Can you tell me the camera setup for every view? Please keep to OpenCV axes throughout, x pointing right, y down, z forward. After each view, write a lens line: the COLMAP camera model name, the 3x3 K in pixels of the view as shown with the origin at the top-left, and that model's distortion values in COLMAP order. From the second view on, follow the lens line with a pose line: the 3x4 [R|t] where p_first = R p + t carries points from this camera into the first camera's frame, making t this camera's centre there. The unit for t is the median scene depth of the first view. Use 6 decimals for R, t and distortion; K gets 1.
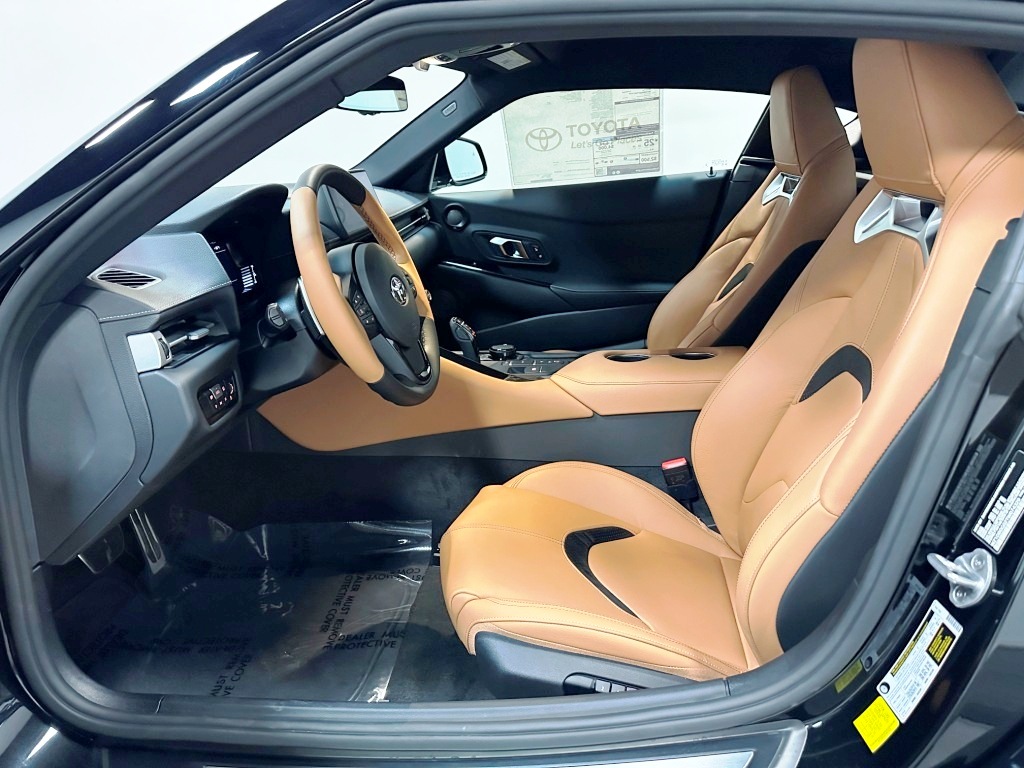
lens RADIAL K [[725.0, 0, 515.5], [0, 725.0, 385.1], [0, 0, 1]] dist [0.018966, -0.017717]
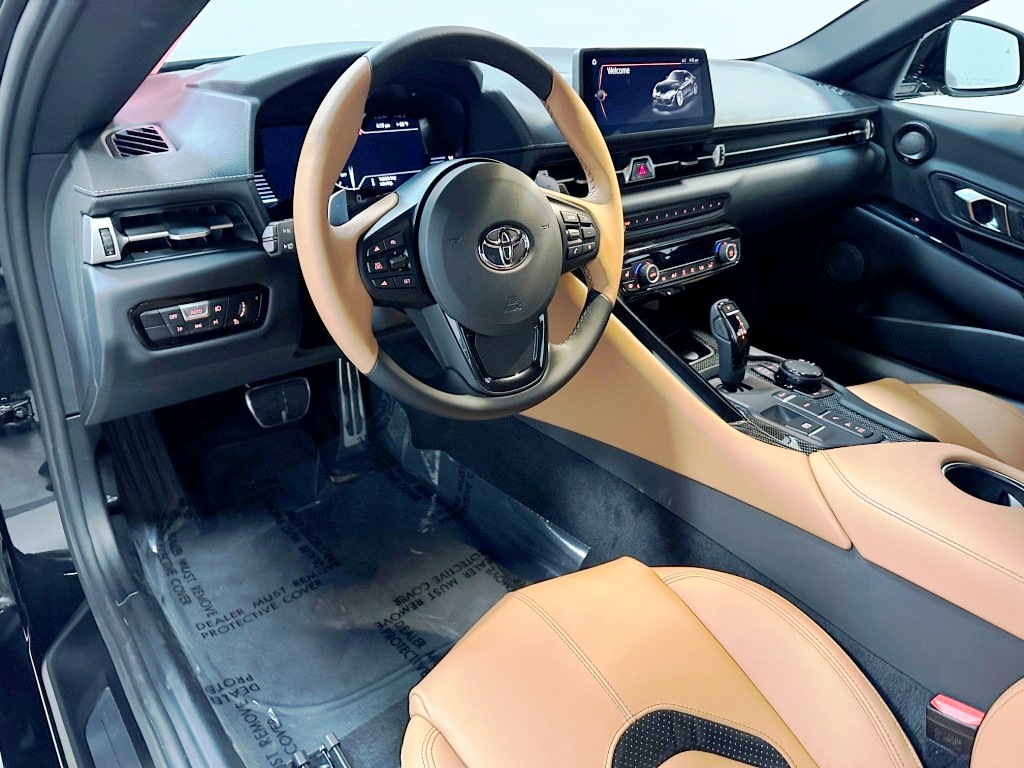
lens RADIAL K [[725.0, 0, 508.2], [0, 725.0, 382.7], [0, 0, 1]] dist [0.018966, -0.017717]
pose [[0.704194, 0.402199, -0.585104, 0.196727], [-0.303423, 0.915513, 0.264141, -0.143828], [0.641908, -0.008472, 0.766735, 0.386993]]
